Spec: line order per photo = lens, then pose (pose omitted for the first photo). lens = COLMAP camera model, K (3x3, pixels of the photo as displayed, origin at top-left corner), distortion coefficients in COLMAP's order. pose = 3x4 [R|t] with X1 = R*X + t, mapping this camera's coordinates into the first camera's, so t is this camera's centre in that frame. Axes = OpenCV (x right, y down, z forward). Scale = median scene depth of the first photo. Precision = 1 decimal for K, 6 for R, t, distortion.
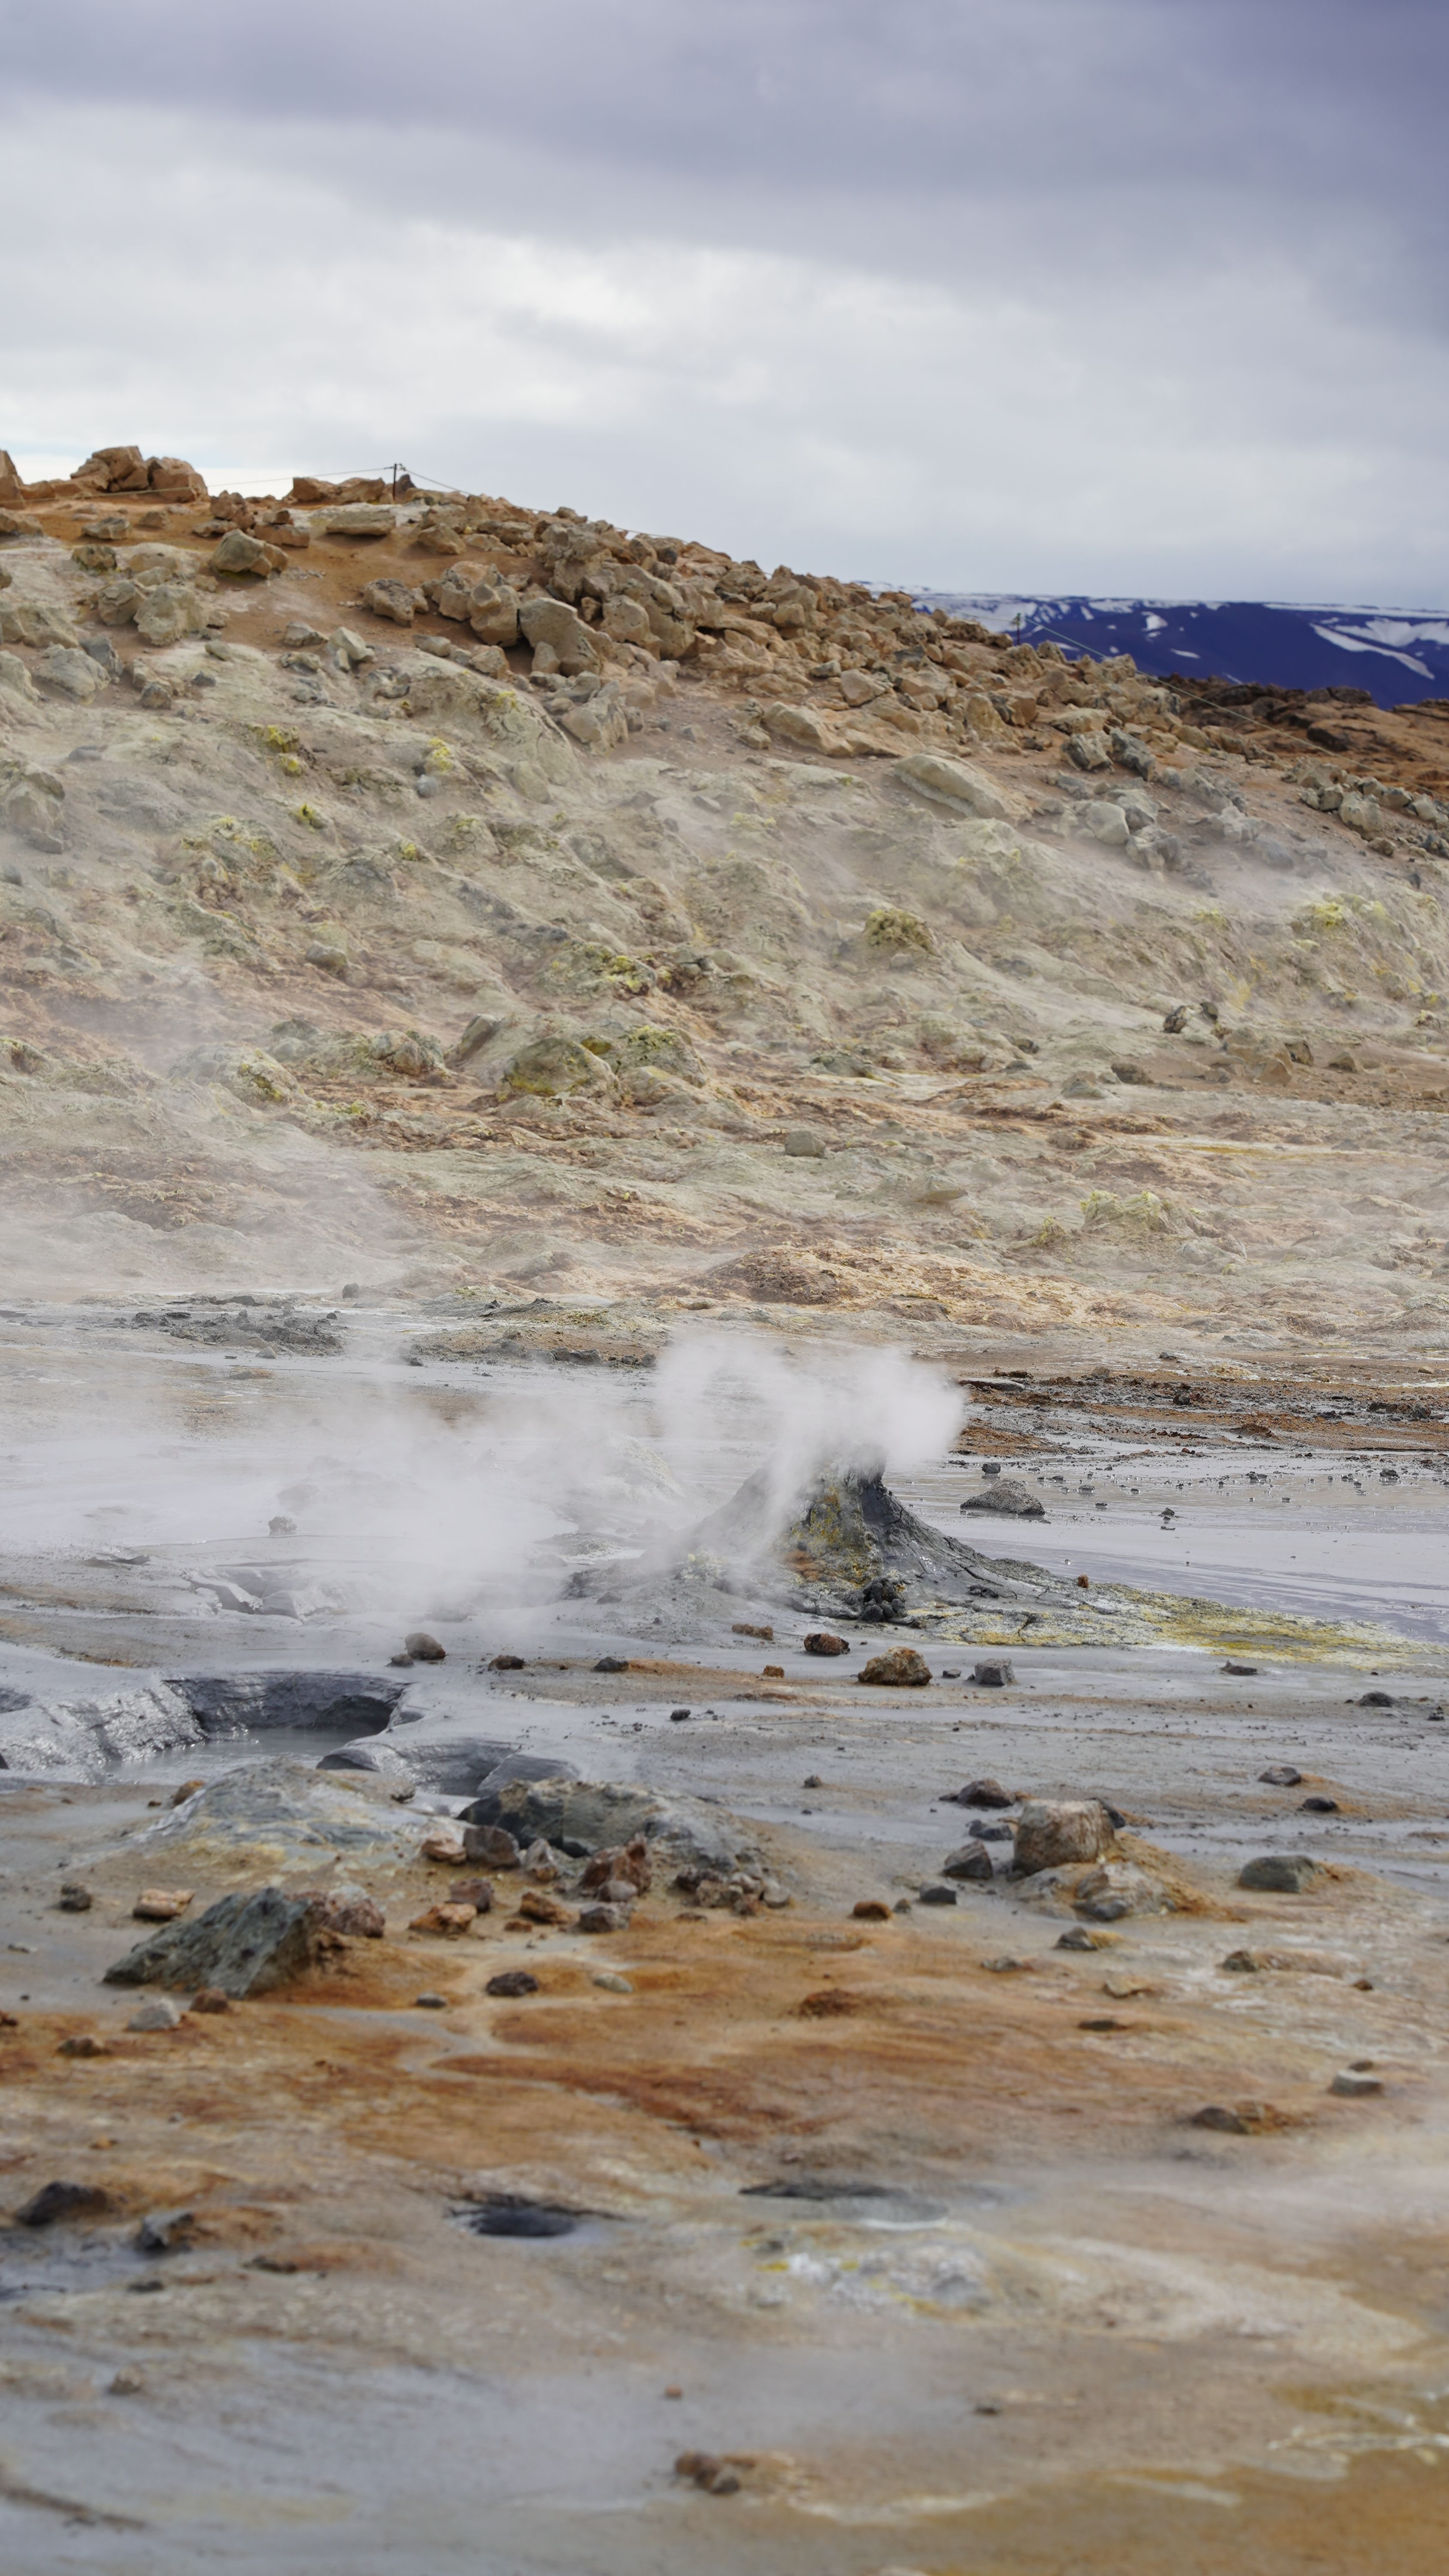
lens RADIAL K [[13185.0, 0, 724.5], [0, 13185.0, 1288.0], [0, 0, 1]] dist [-0.787755, 23.453476]
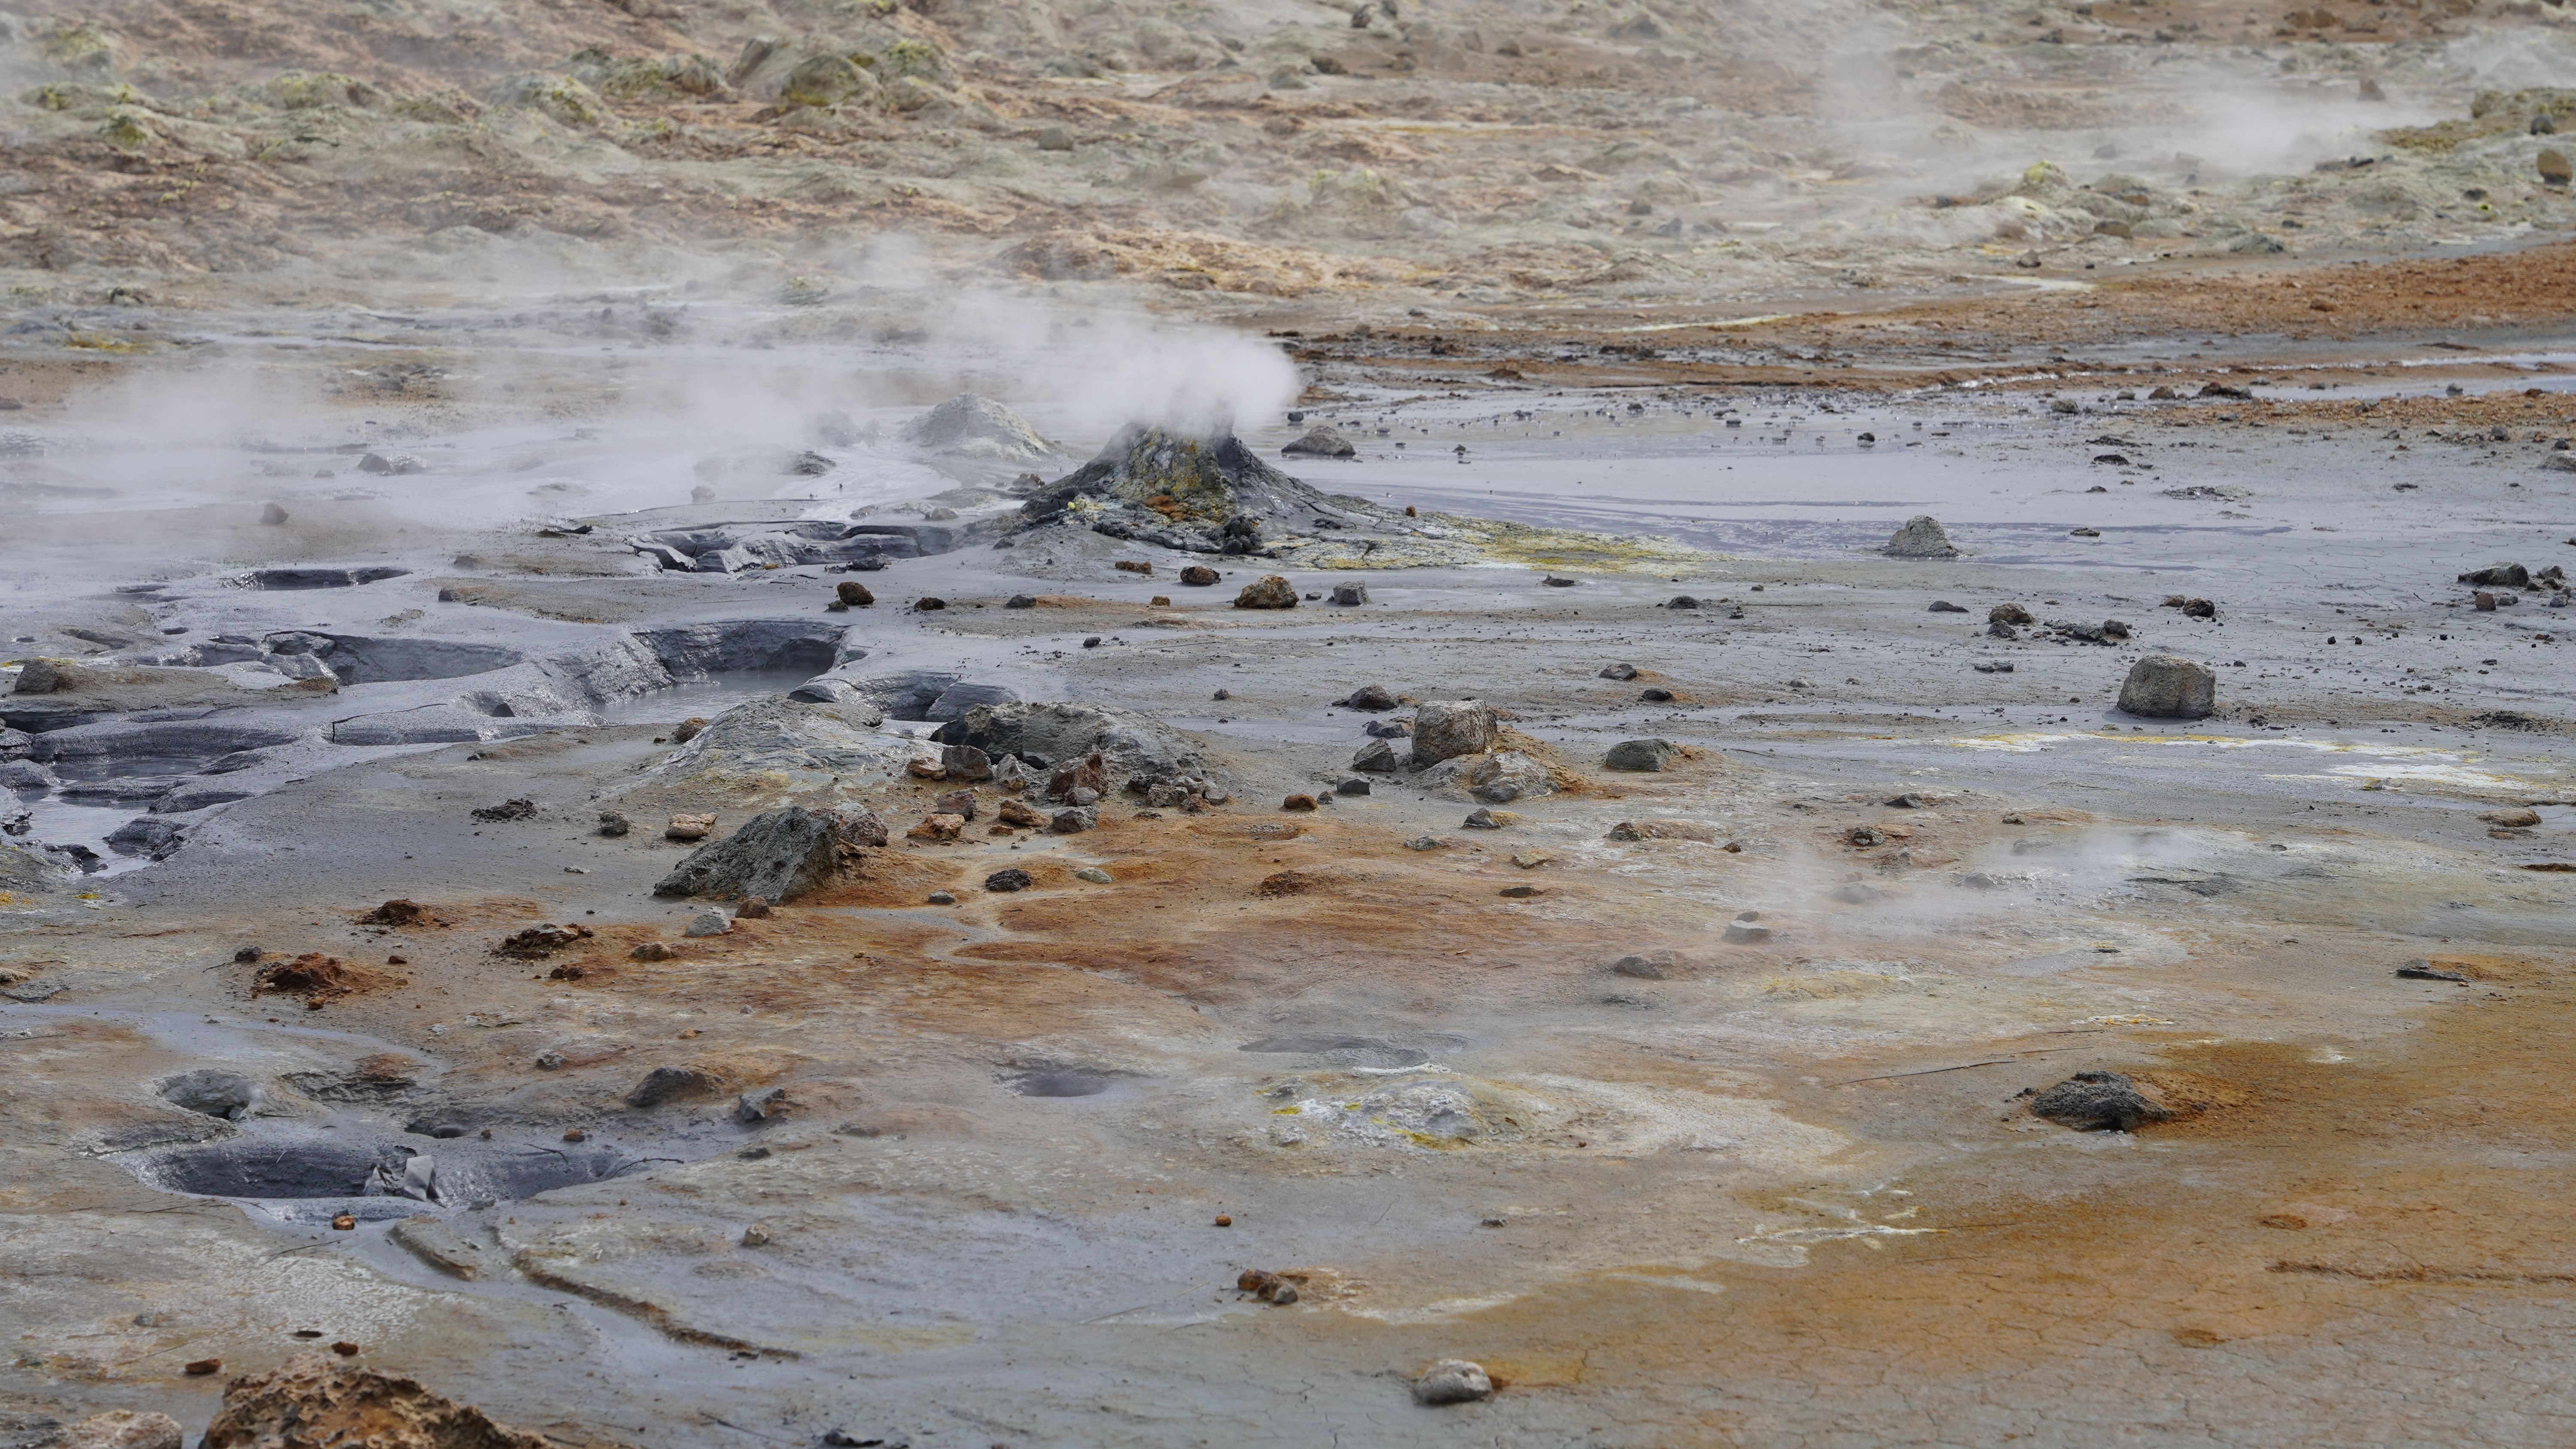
lens RADIAL K [[13185.0, 0, 1288.0], [0, 13185.0, 724.5], [0, 0, 1]] dist [-0.787755, 23.453476]
pose [[0.992415, -0.045771, 0.114094, -0.118484], [0.041494, 0.998354, 0.039586, -0.005235], [-0.115718, -0.034551, 0.992681, -0.143470]]
